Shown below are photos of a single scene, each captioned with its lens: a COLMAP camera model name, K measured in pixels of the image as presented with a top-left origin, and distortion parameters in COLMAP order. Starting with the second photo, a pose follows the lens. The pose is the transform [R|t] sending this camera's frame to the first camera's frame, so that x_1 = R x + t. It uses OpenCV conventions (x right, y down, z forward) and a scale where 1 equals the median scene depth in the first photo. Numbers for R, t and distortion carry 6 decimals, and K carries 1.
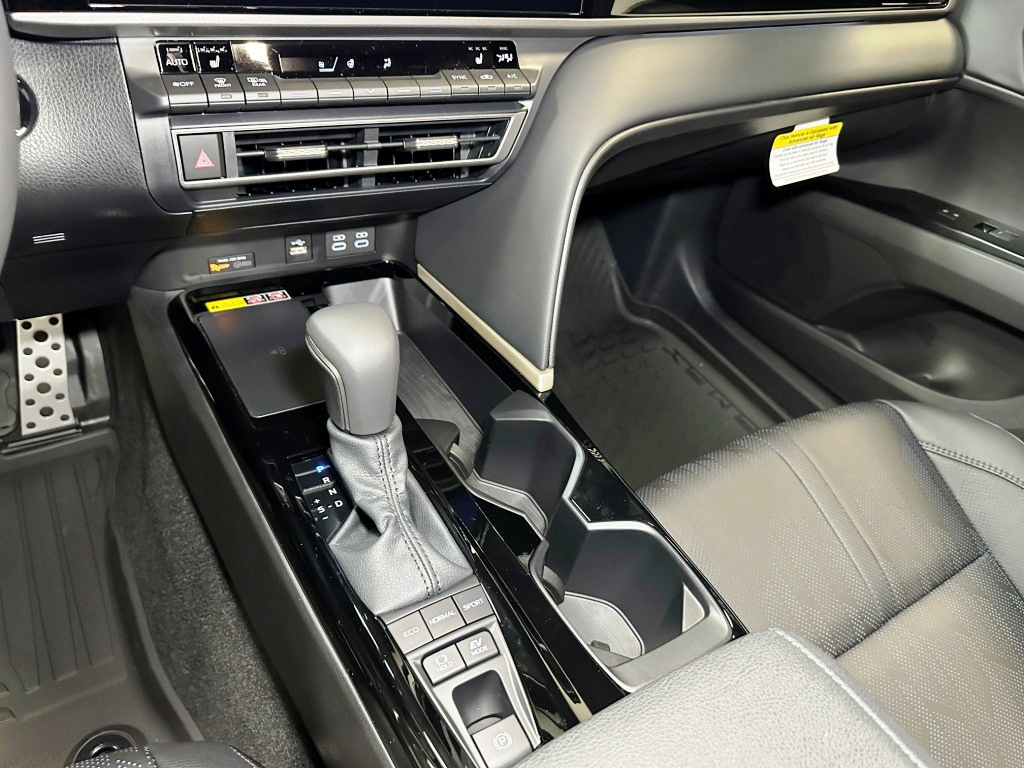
lens RADIAL K [[736.8, 0, 512.0], [0, 736.8, 384.0], [0, 0, 1]] dist [0.073619, -0.101135]
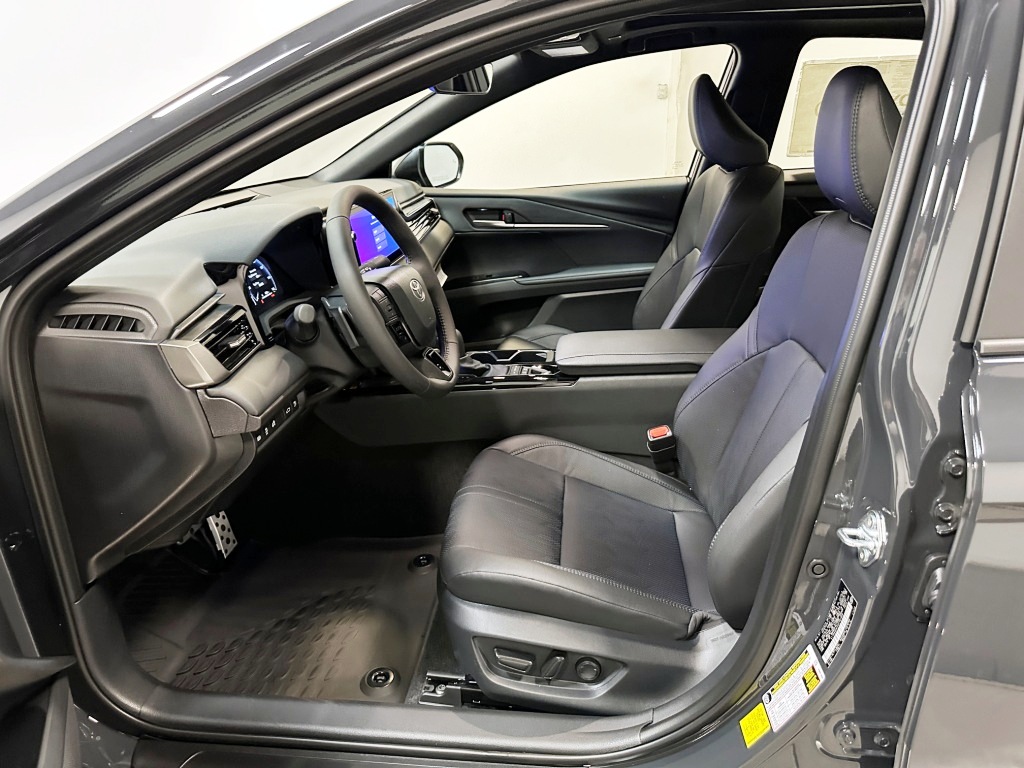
lens RADIAL K [[736.8, 0, 512.0], [0, 736.8, 384.0], [0, 0, 1]] dist [0.073619, -0.101135]
pose [[0.598351, -0.453105, 0.660811, -1.795051], [0.611886, 0.790858, -0.011775, 0.260630], [-0.517272, 0.411387, 0.750460, -1.274822]]
